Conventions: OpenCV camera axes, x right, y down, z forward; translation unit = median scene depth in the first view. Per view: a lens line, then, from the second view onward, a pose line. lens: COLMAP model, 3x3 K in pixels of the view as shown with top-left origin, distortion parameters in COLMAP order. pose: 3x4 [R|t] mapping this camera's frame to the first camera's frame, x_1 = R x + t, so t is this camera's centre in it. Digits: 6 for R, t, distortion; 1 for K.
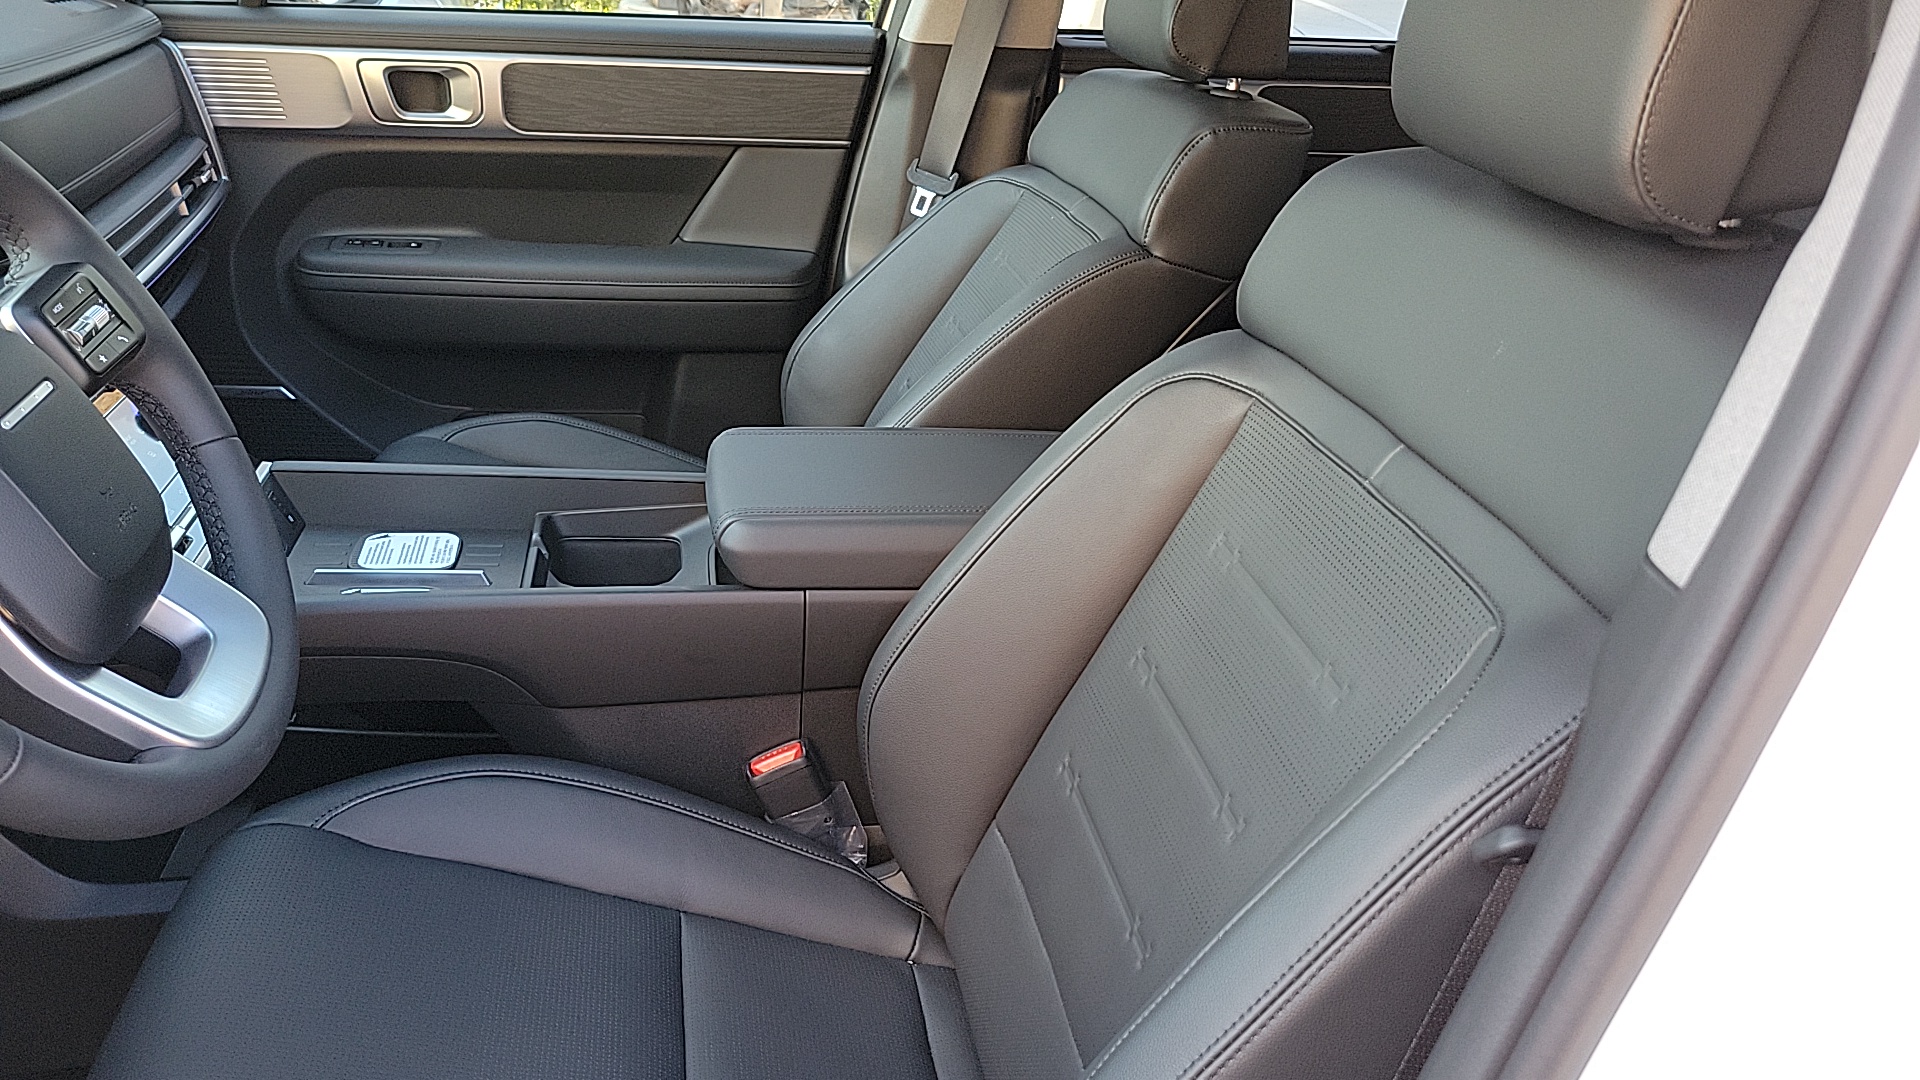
lens RADIAL K [[1488.7, 0, 1034.3], [0, 1488.7, 566.9], [0, 0, 1]] dist [0.028104, -0.025158]
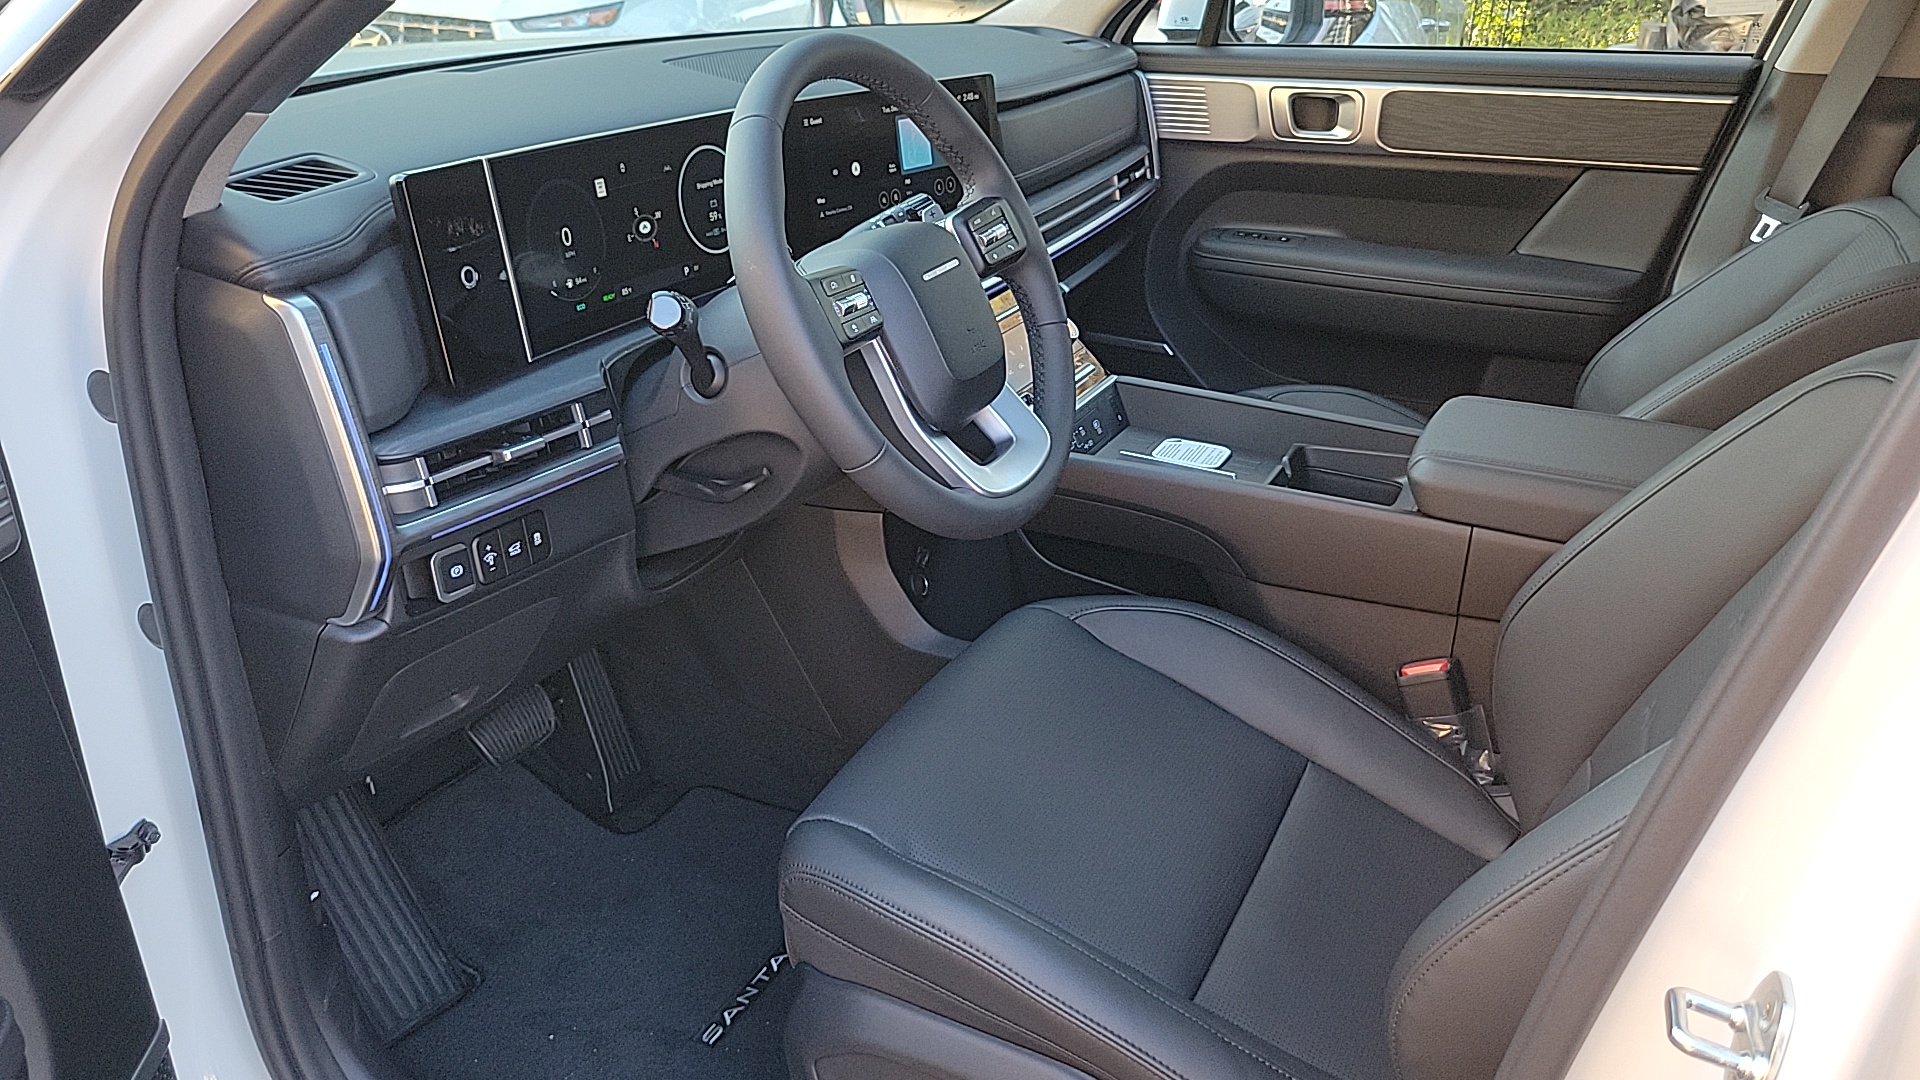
lens RADIAL K [[1488.7, 0, 966.6], [0, 1488.7, 535.1], [0, 0, 1]] dist [0.028104, -0.025158]
pose [[0.793692, 0.180983, -0.580774, 0.135103], [-0.208938, 0.977741, 0.019150, 0.053044], [0.571312, 0.106147, 0.813840, -0.109757]]
